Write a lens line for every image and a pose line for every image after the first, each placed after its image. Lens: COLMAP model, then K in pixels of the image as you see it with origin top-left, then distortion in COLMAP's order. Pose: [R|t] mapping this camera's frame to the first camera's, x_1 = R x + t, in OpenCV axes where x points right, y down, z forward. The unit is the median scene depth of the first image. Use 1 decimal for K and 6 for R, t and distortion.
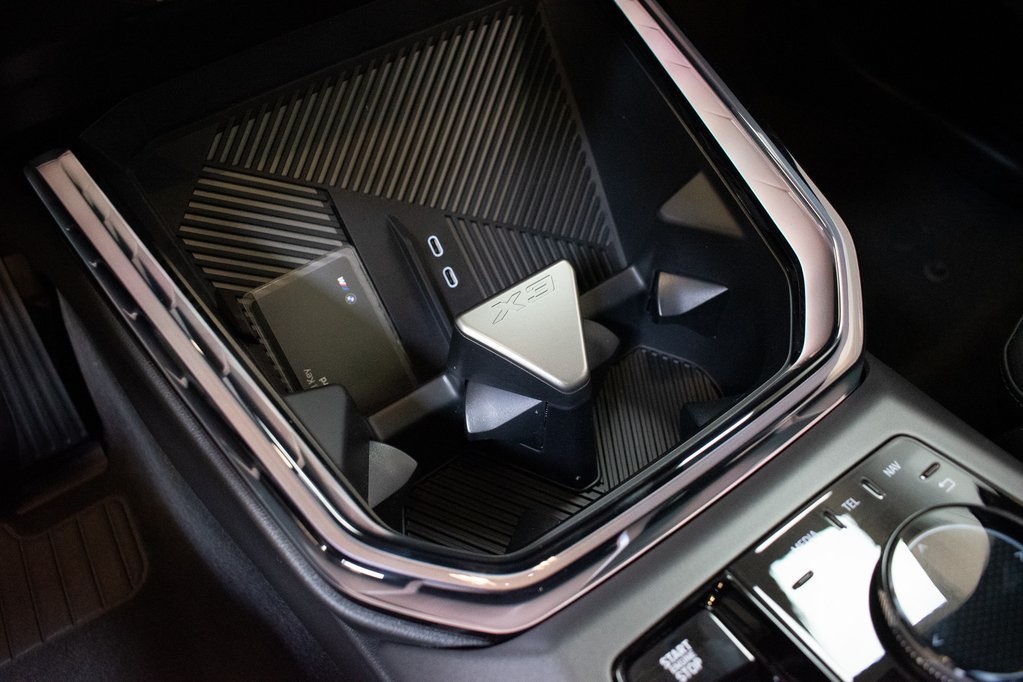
lens RADIAL K [[796.5, 0, 511.5], [0, 796.5, 341.0], [0, 0, 1]] dist [-0.106057, 0.001816]
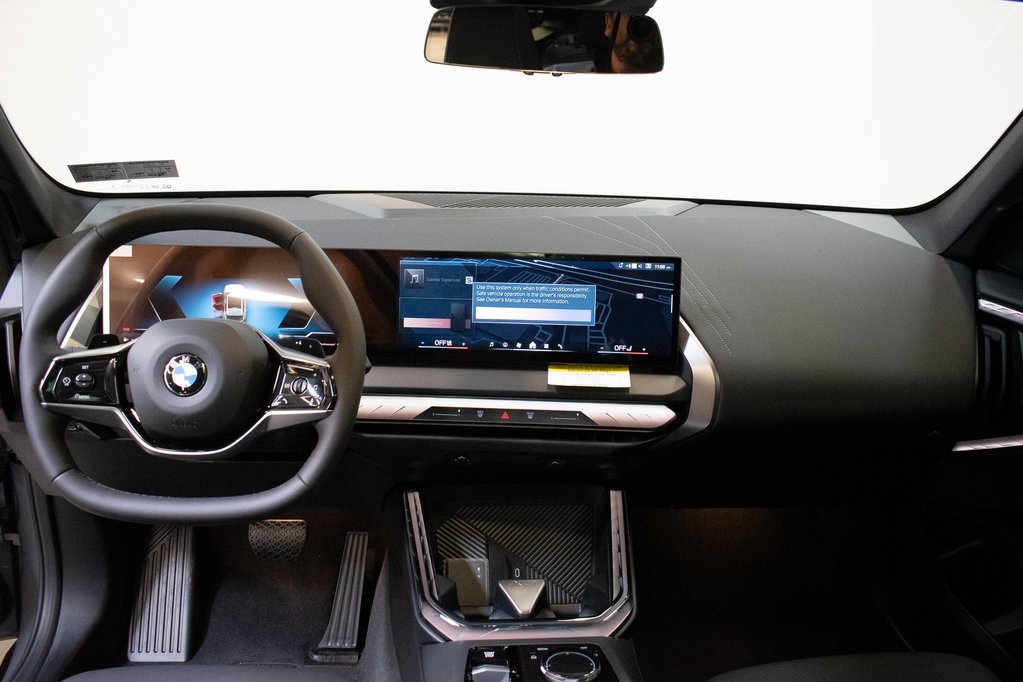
lens RADIAL K [[782.3, 0, 511.5], [0, 782.3, 341.0], [0, 0, 1]] dist [-0.064137, -0.002327]
pose [[0.863619, 0.186886, -0.468226, 1.022239], [-0.430553, 0.756576, -0.492155, 0.618958], [0.262272, 0.626631, 0.733858, -1.478022]]
